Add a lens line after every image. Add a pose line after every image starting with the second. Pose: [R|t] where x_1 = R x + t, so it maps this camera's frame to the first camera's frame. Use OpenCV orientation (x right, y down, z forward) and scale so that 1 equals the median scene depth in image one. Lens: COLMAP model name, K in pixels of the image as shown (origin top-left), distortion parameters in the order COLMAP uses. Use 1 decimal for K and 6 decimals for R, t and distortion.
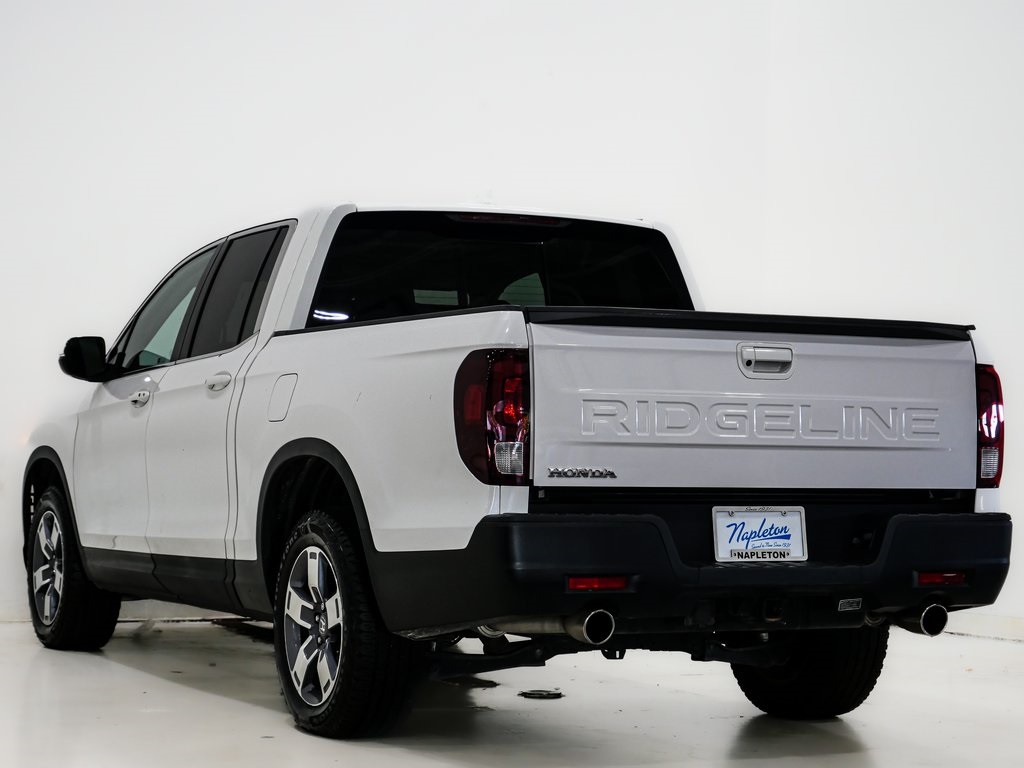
lens RADIAL K [[2189.6, 0, 512.0], [0, 2189.6, 384.0], [0, 0, 1]] dist [-0.013796, -0.267435]
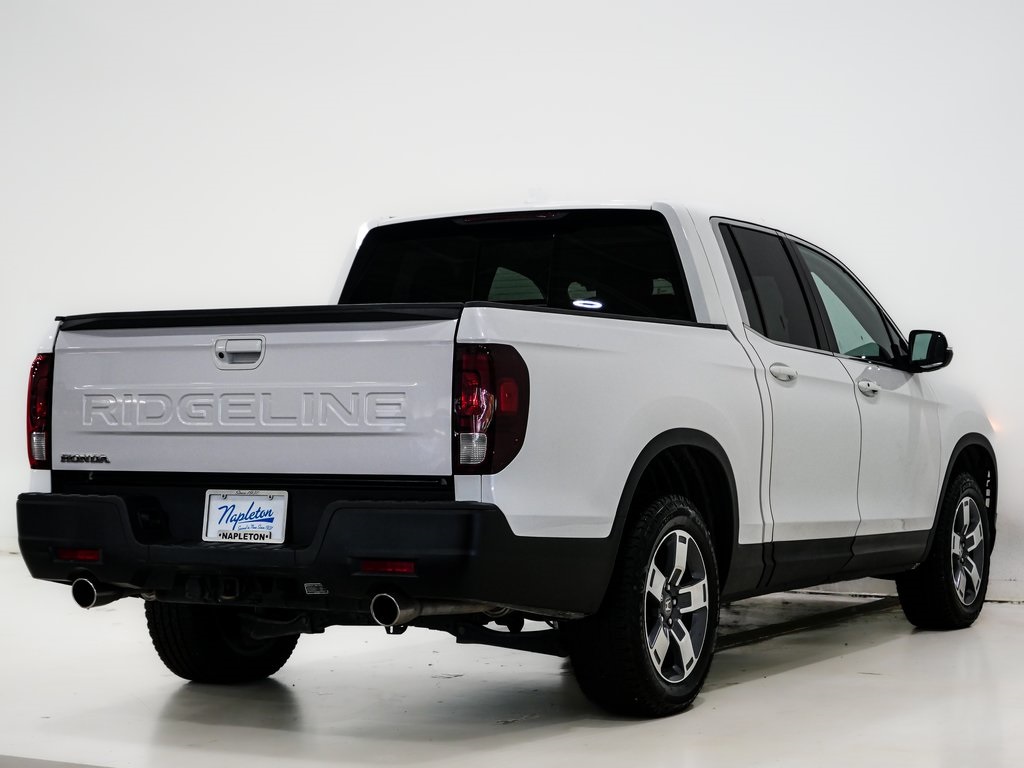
lens RADIAL K [[2135.6, 0, 512.0], [0, 2135.6, 384.0], [0, 0, 1]] dist [-0.007597, 0.191521]
pose [[0.574542, -0.029361, -0.817948, 1.031088], [0.030584, 0.999429, -0.014392, 0.023465], [0.817903, -0.016747, 0.575112, 0.514380]]
